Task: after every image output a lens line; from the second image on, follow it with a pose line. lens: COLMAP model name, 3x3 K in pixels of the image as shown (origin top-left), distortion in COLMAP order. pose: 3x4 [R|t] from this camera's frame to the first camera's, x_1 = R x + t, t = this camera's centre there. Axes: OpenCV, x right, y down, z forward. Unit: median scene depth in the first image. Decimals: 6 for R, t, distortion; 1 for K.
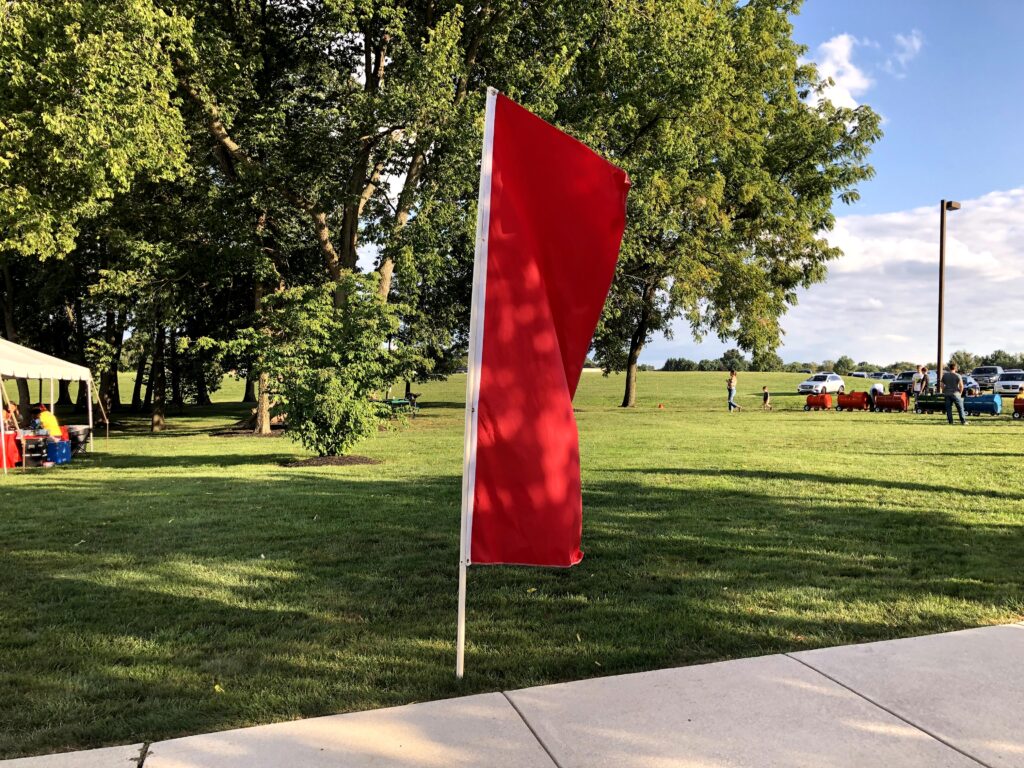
lens RADIAL K [[848.5, 0, 509.3], [0, 848.5, 382.7], [0, 0, 1]] dist [0.007846, 0.003136]
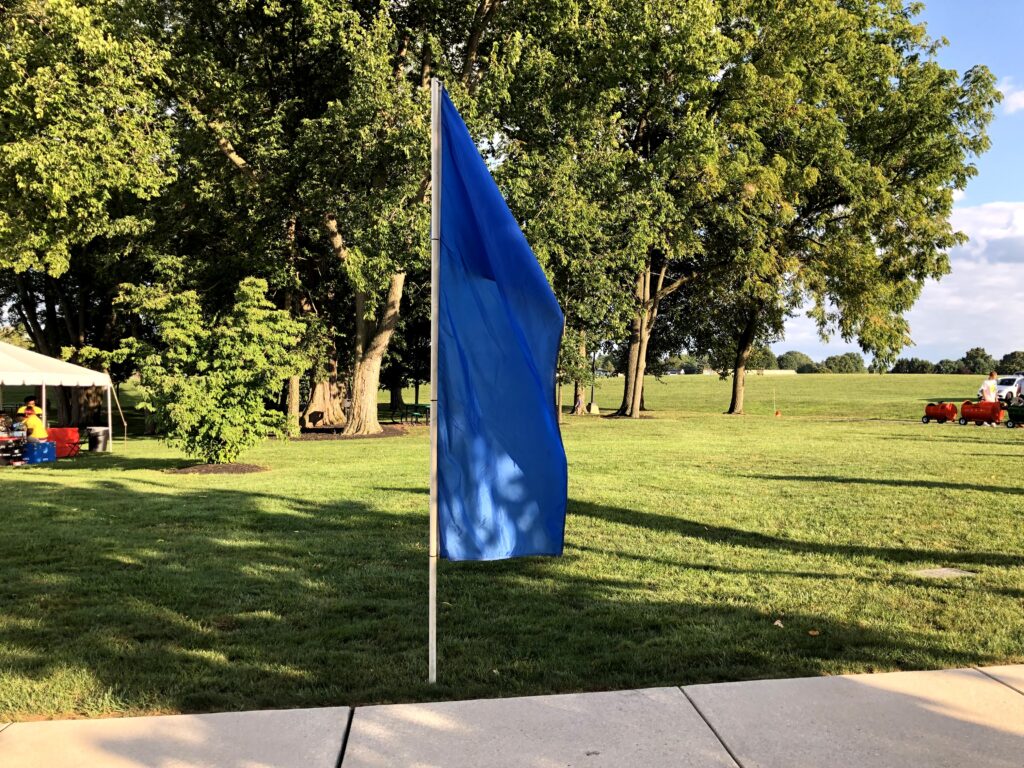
lens RADIAL K [[848.5, 0, 509.3], [0, 848.5, 382.7], [0, 0, 1]] dist [0.007846, 0.003136]
pose [[0.967437, 0.001703, -0.253106, 0.299126], [-0.002117, 0.999997, -0.001364, -0.006745], [0.253103, 0.001856, 0.967438, 0.087010]]
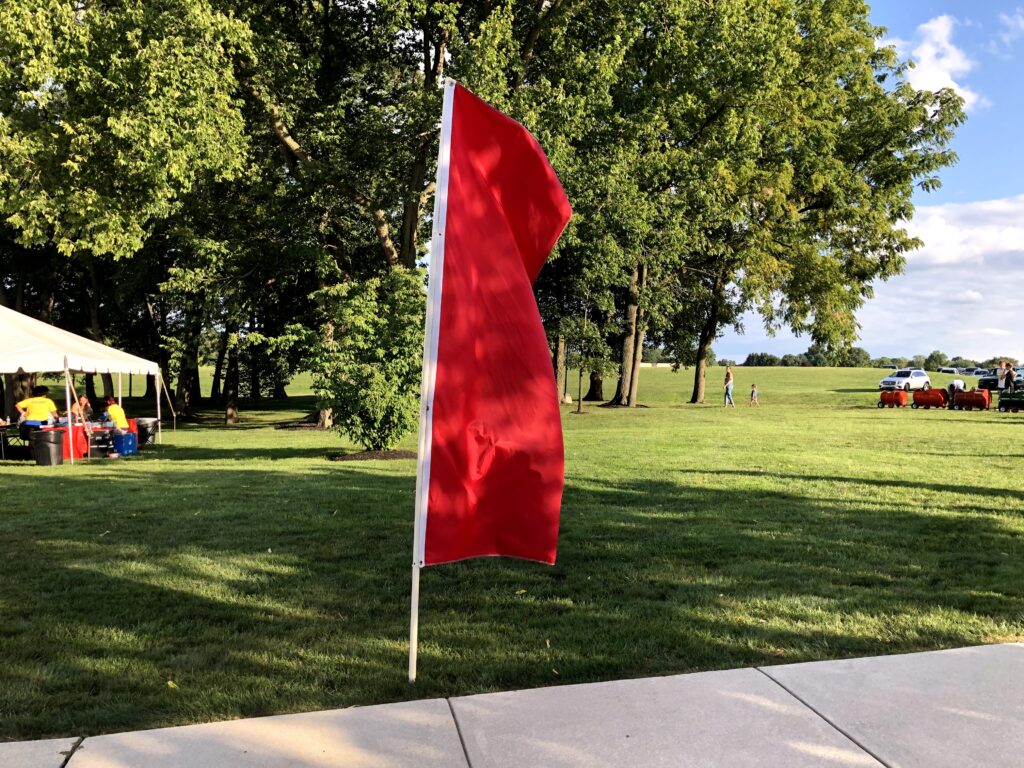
lens RADIAL K [[848.5, 0, 509.3], [0, 848.5, 382.7], [0, 0, 1]] dist [0.007846, 0.003136]
pose [[0.995888, 0.003385, -0.090525, 0.029173], [-0.002819, 0.999976, 0.006380, -0.000893], [0.090544, -0.006098, 0.995874, 0.007238]]
